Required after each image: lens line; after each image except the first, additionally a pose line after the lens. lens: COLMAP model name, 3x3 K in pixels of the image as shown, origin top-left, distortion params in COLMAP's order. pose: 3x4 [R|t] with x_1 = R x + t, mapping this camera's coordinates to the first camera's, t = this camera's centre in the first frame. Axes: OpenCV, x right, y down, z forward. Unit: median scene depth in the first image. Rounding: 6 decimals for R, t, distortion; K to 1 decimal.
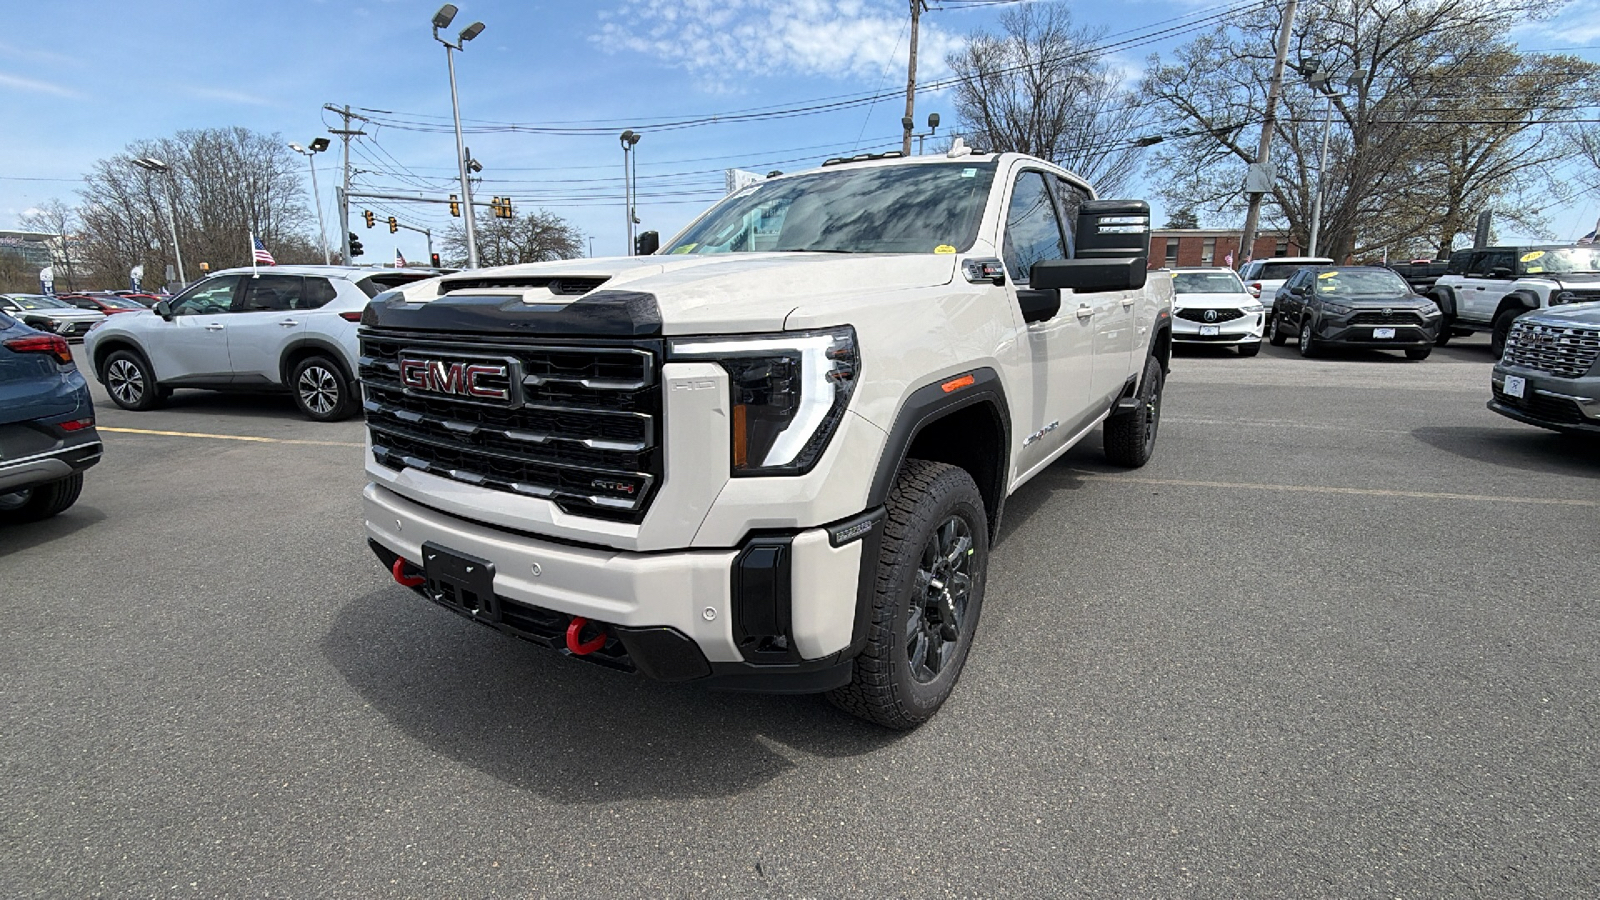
lens RADIAL K [[738.8, 0, 794.0], [0, 738.8, 462.5], [0, 0, 1]] dist [-0.001558, 0.002142]
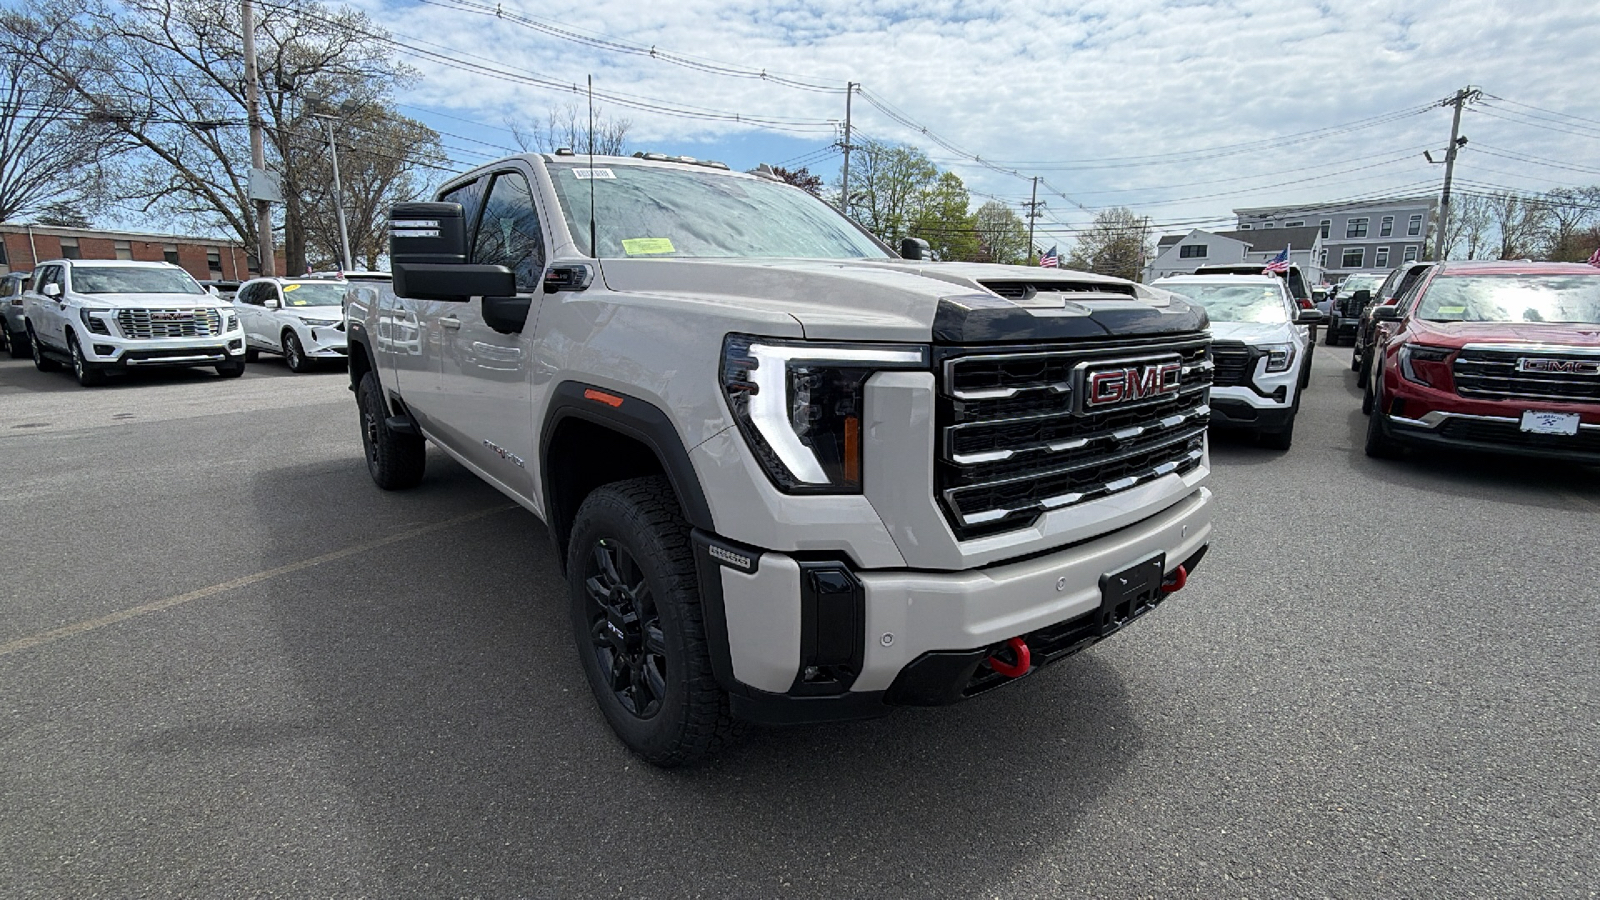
lens RADIAL K [[738.8, 0, 805.5], [0, 738.8, 464.9], [0, 0, 1]] dist [-0.001558, 0.002142]
pose [[0.287160, -0.202079, 0.936324, -0.120020], [0.215630, 0.966042, 0.142361, -0.019190], [-0.933297, 0.161020, 0.320983, 0.087587]]
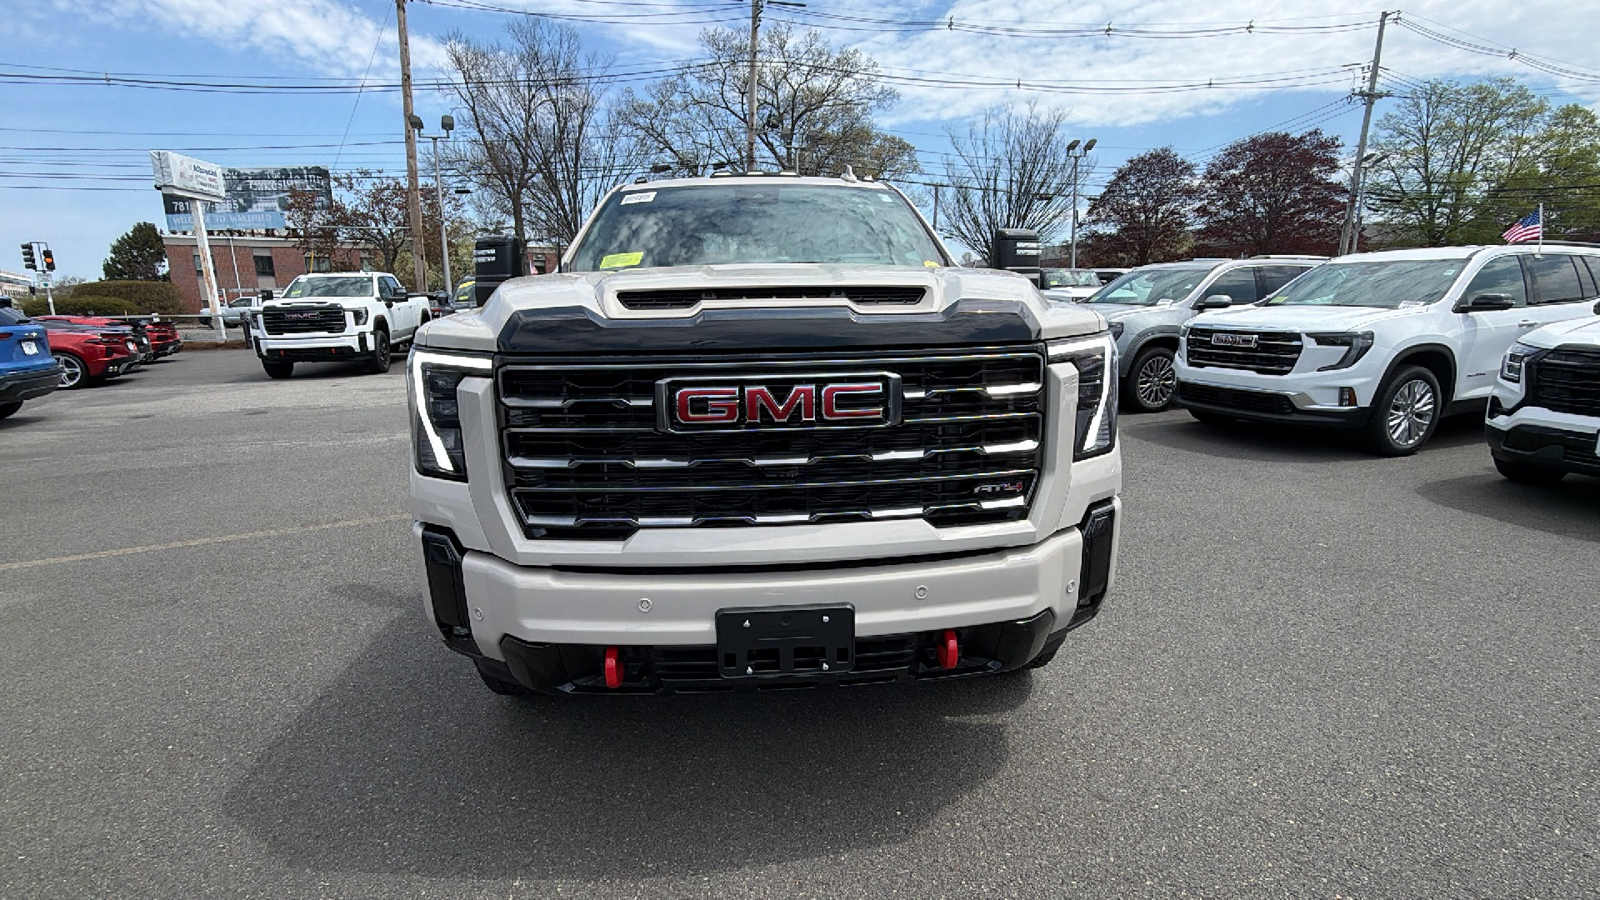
lens RADIAL K [[738.8, 0, 814.8], [0, 738.8, 463.5], [0, 0, 1]] dist [-0.001558, 0.002142]
pose [[0.779399, -0.144131, 0.609724, -0.075790], [0.155310, 0.987251, 0.034843, -0.005513], [-0.606973, 0.067540, 0.791848, 0.023943]]
